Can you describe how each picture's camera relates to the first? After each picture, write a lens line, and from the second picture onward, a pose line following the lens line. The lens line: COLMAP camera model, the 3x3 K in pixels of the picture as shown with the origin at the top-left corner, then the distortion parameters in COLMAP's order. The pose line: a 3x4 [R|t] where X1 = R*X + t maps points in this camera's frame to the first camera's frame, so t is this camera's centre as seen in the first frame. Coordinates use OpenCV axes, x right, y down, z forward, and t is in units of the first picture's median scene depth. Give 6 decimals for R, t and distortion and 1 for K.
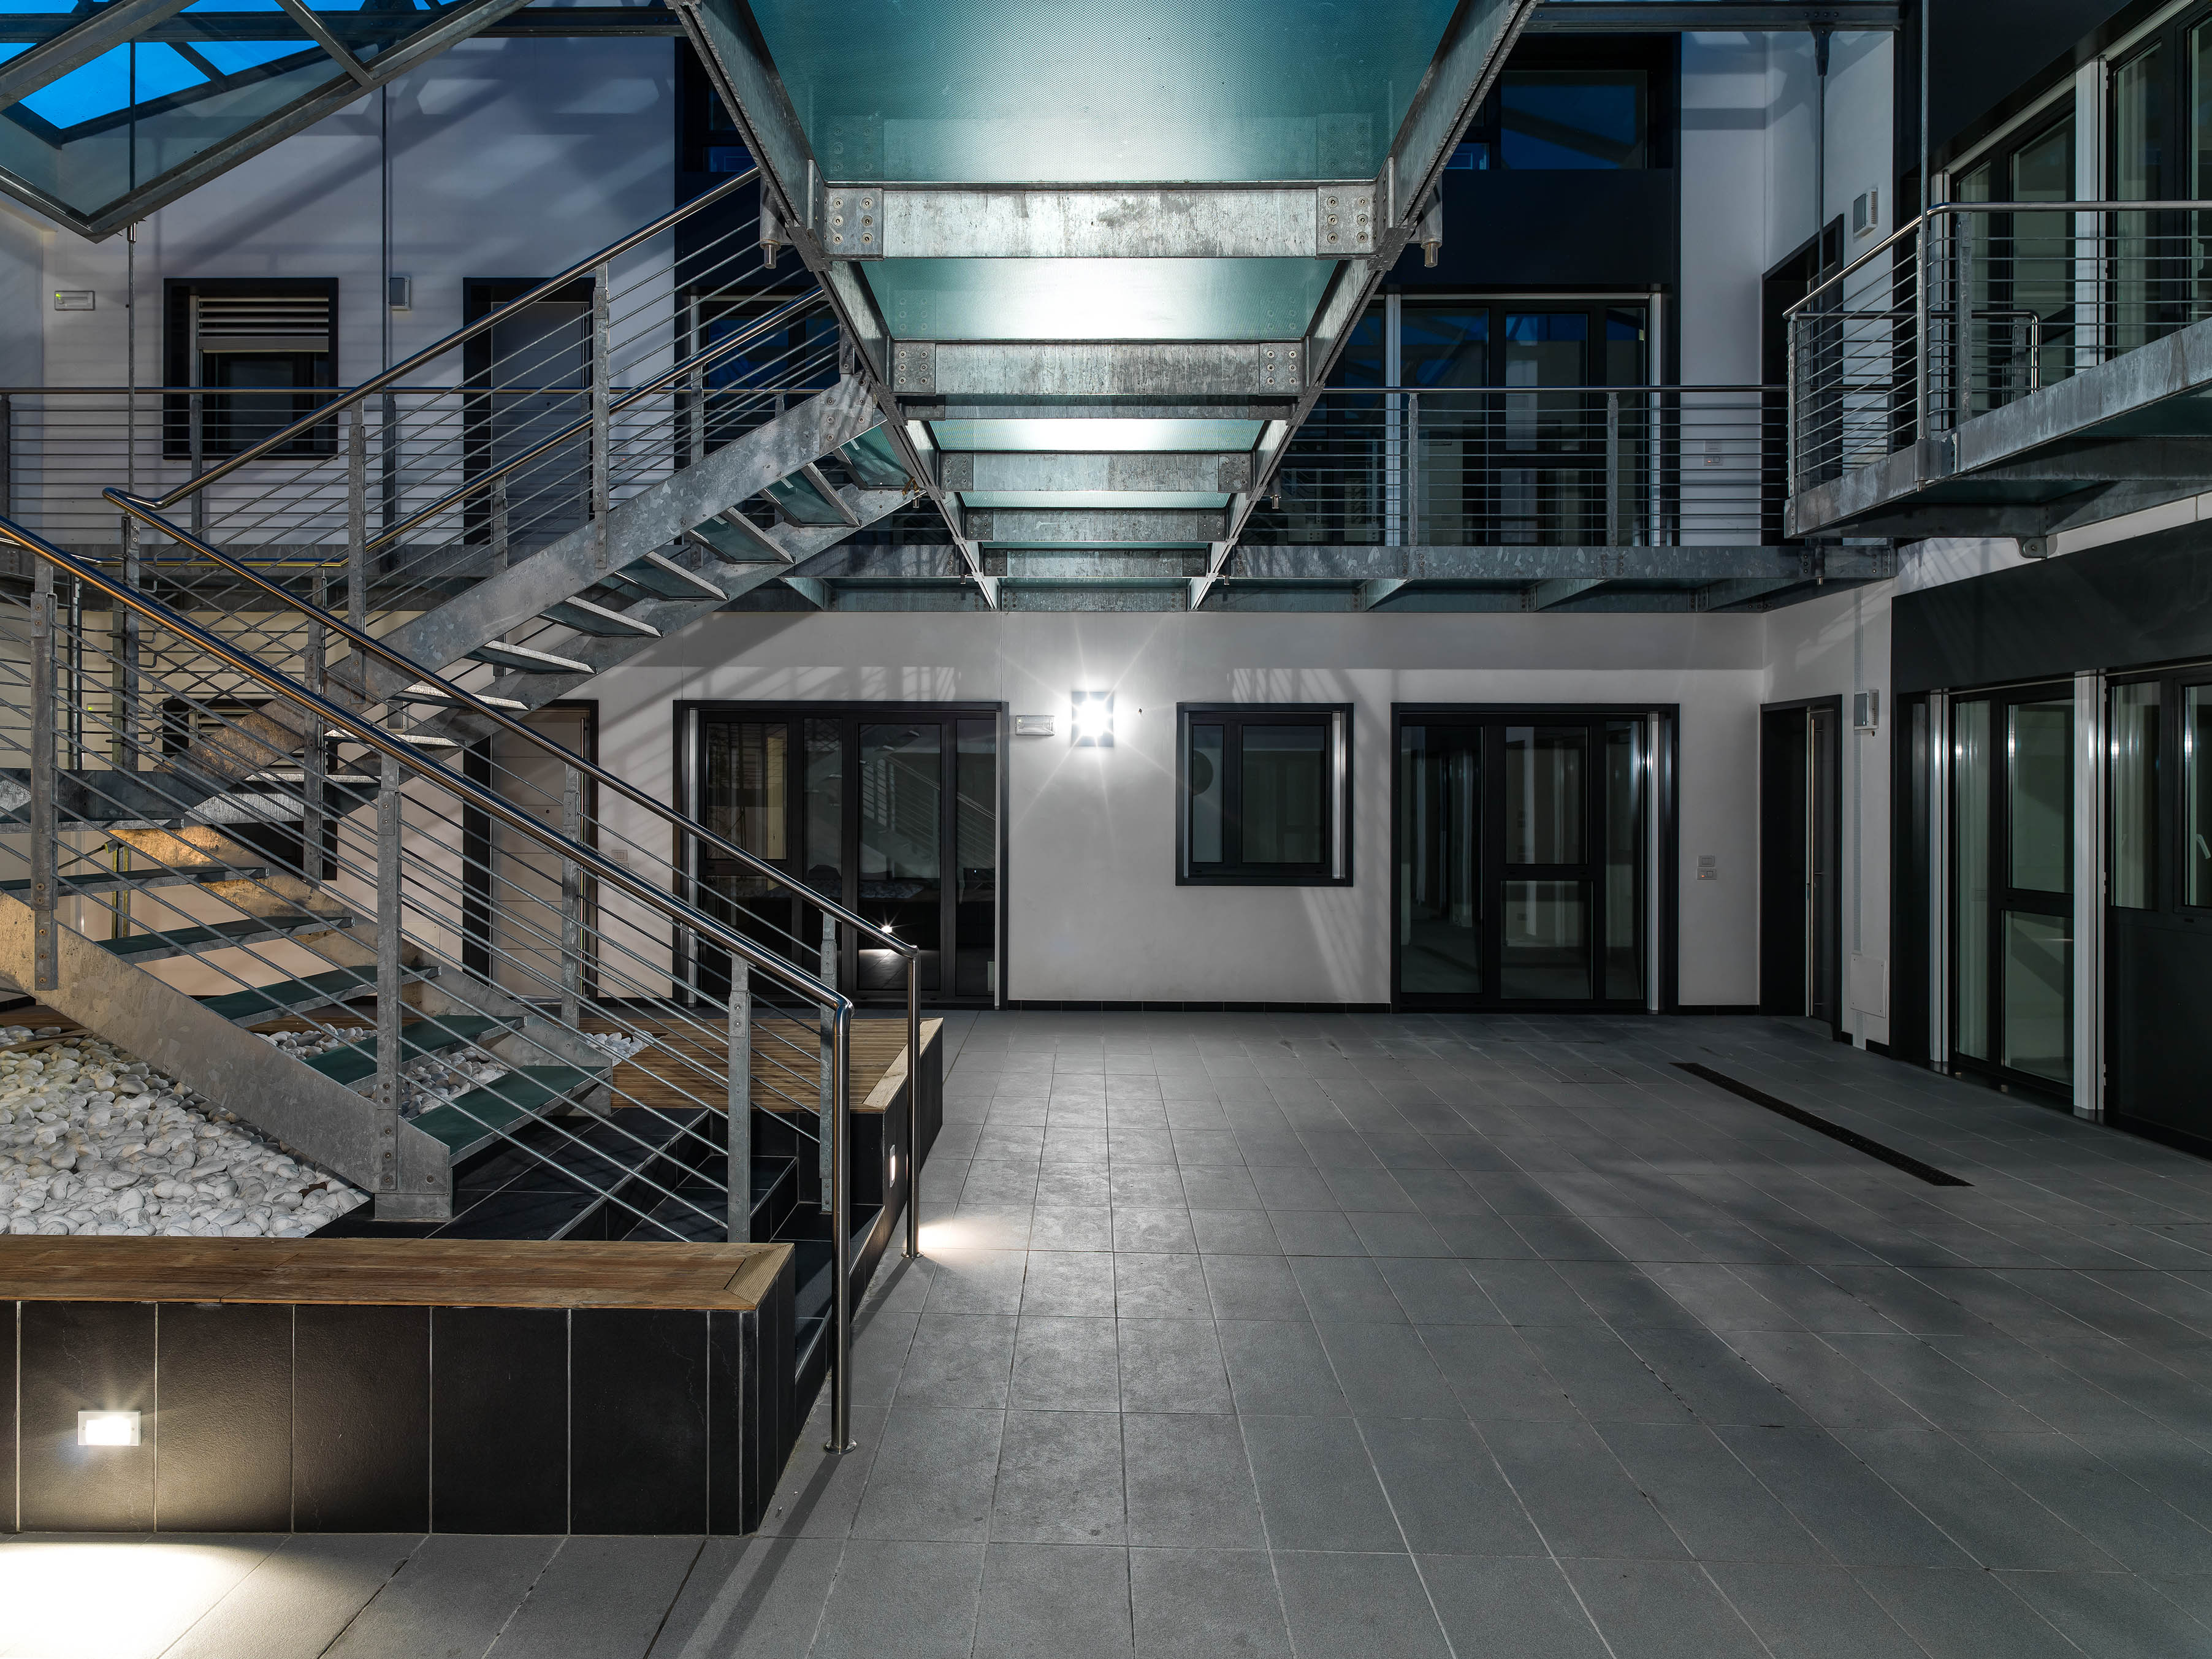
lens RADIAL K [[1371.4, 0, 1070.9], [0, 1371.4, 803.9], [0, 0, 1]] dist [0.006774, -0.000175]
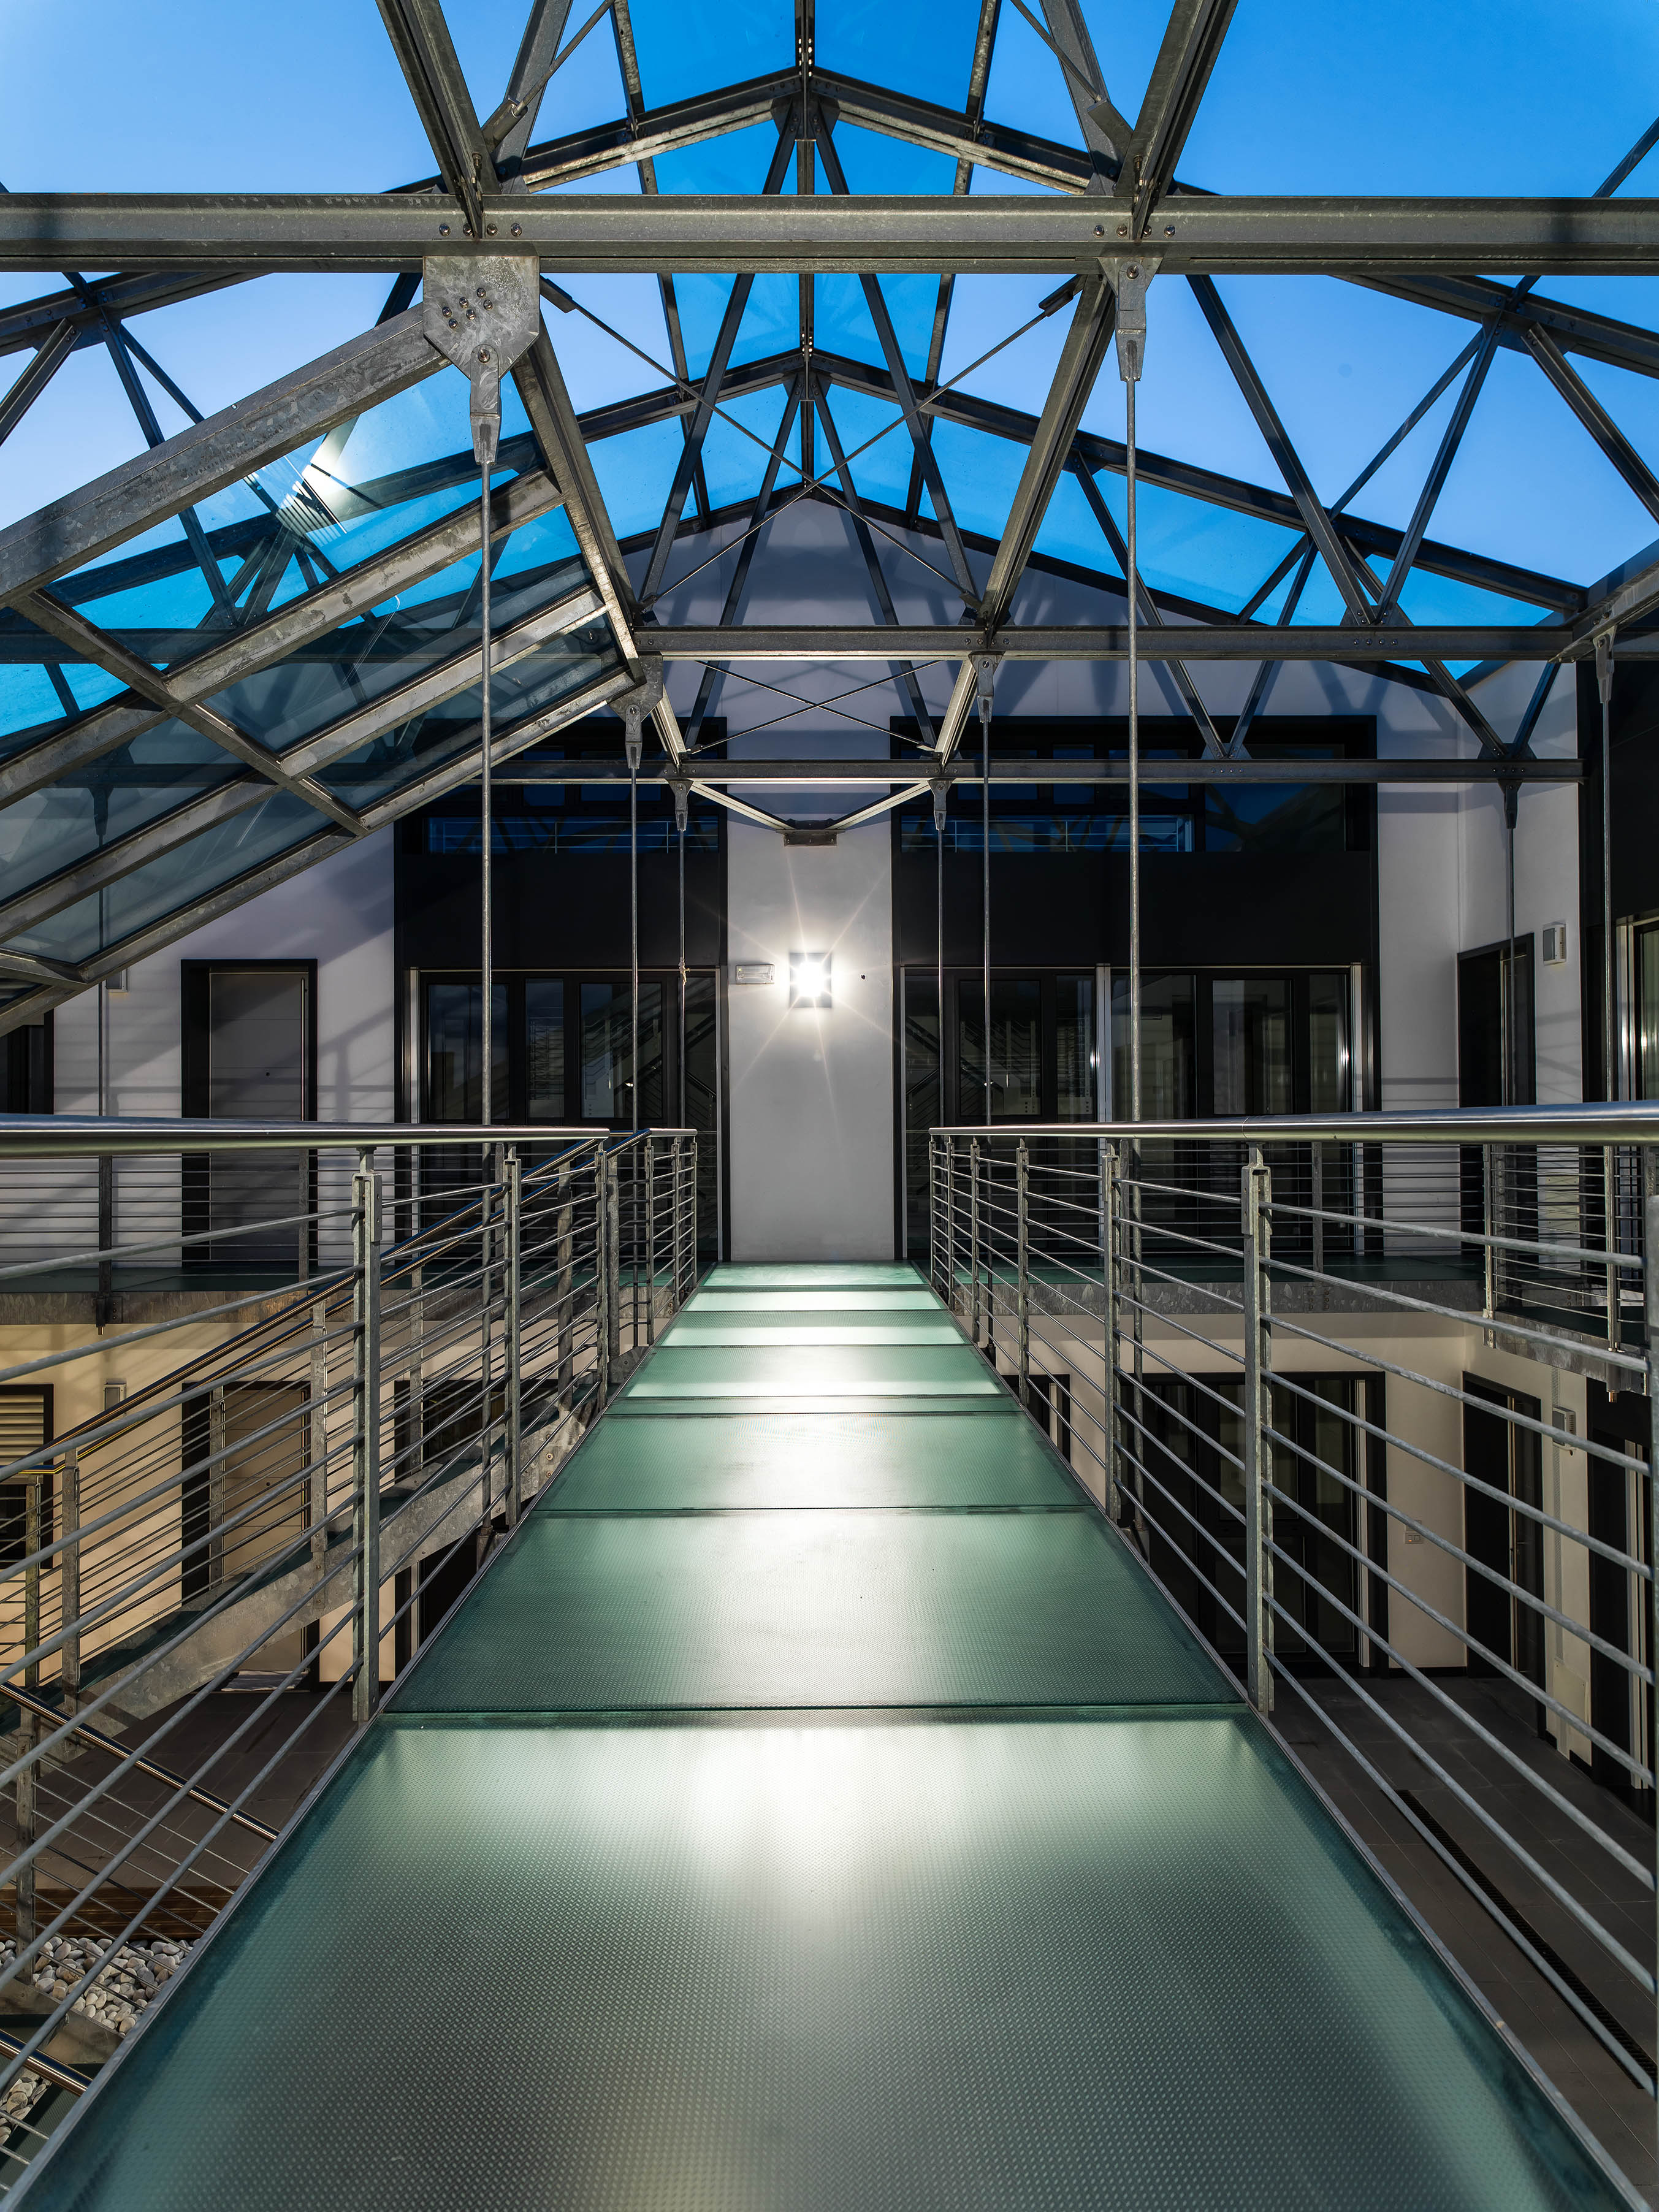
lens RADIAL K [[1349.3, 0, 833.3], [0, 1349.3, 1147.1], [0, 0, 1]] dist [0.002282, 0.000152]
pose [[0.999529, -0.014556, 0.027017, 0.005025], [0.014656, 0.999886, -0.003525, -0.245335], [-0.026963, 0.003920, 0.999629, 0.000279]]
